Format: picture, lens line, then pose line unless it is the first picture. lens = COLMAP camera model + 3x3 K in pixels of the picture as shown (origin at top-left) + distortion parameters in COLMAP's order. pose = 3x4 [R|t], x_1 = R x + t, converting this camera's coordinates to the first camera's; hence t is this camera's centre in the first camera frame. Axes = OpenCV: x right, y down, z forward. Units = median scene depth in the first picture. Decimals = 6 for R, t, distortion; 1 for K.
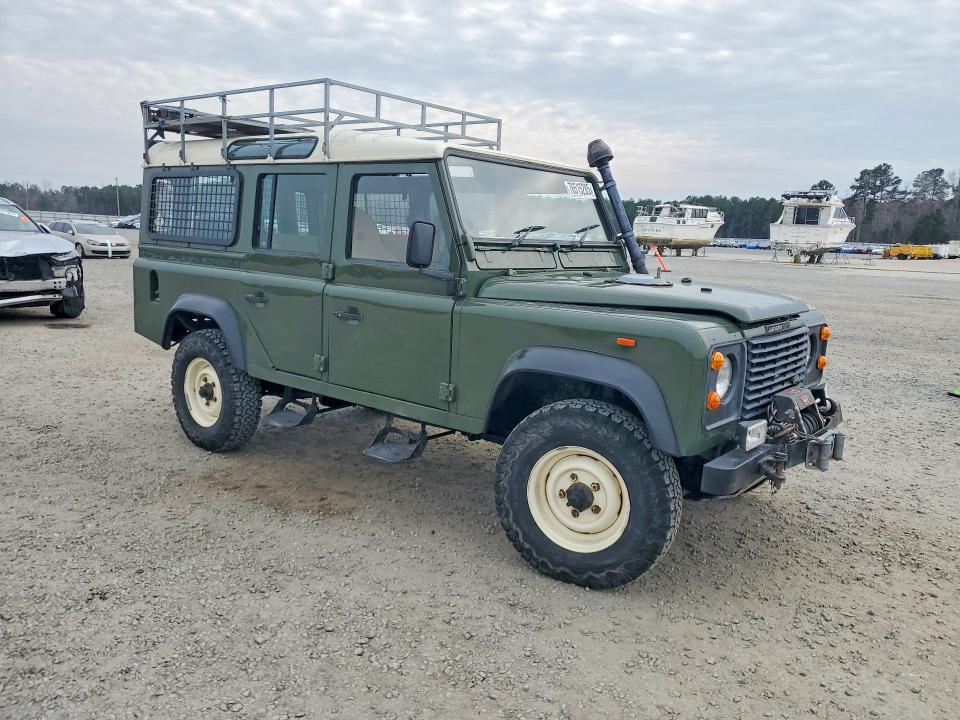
lens RADIAL K [[726.4, 0, 480.0], [0, 726.4, 360.0], [0, 0, 1]] dist [0.009553, -0.002745]
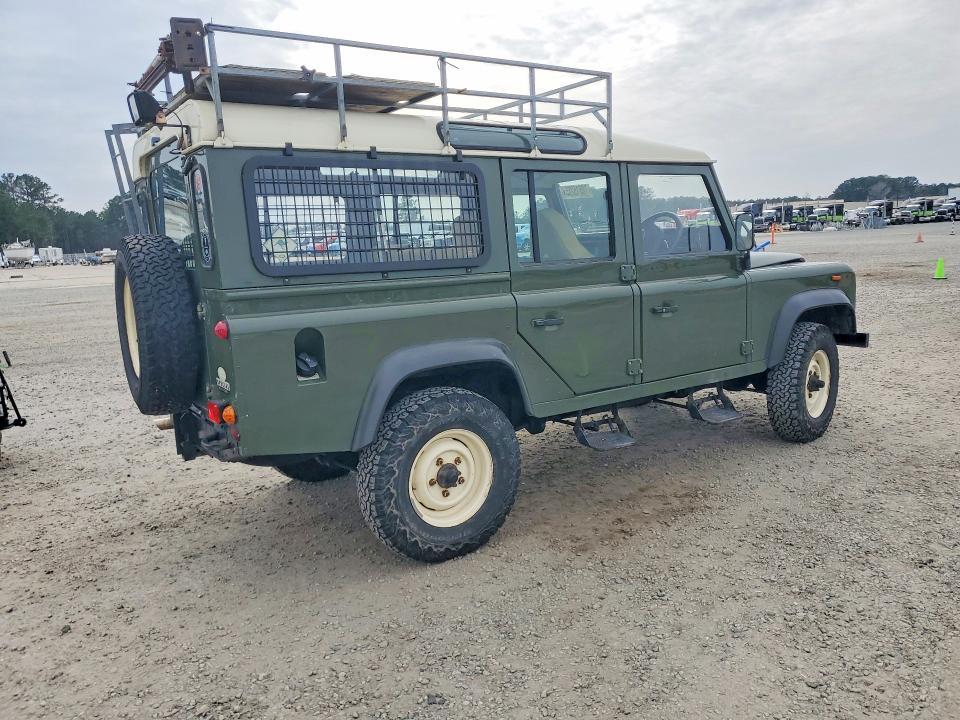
lens RADIAL K [[745.4, 0, 498.2], [0, 745.4, 354.7], [0, 0, 1]] dist [0.002901, 0.003860]
pose [[0.293244, -0.220130, 0.930350, -1.121644], [0.202667, 0.965328, 0.164526, -0.200005], [-0.934309, 0.140305, 0.327690, 0.784692]]
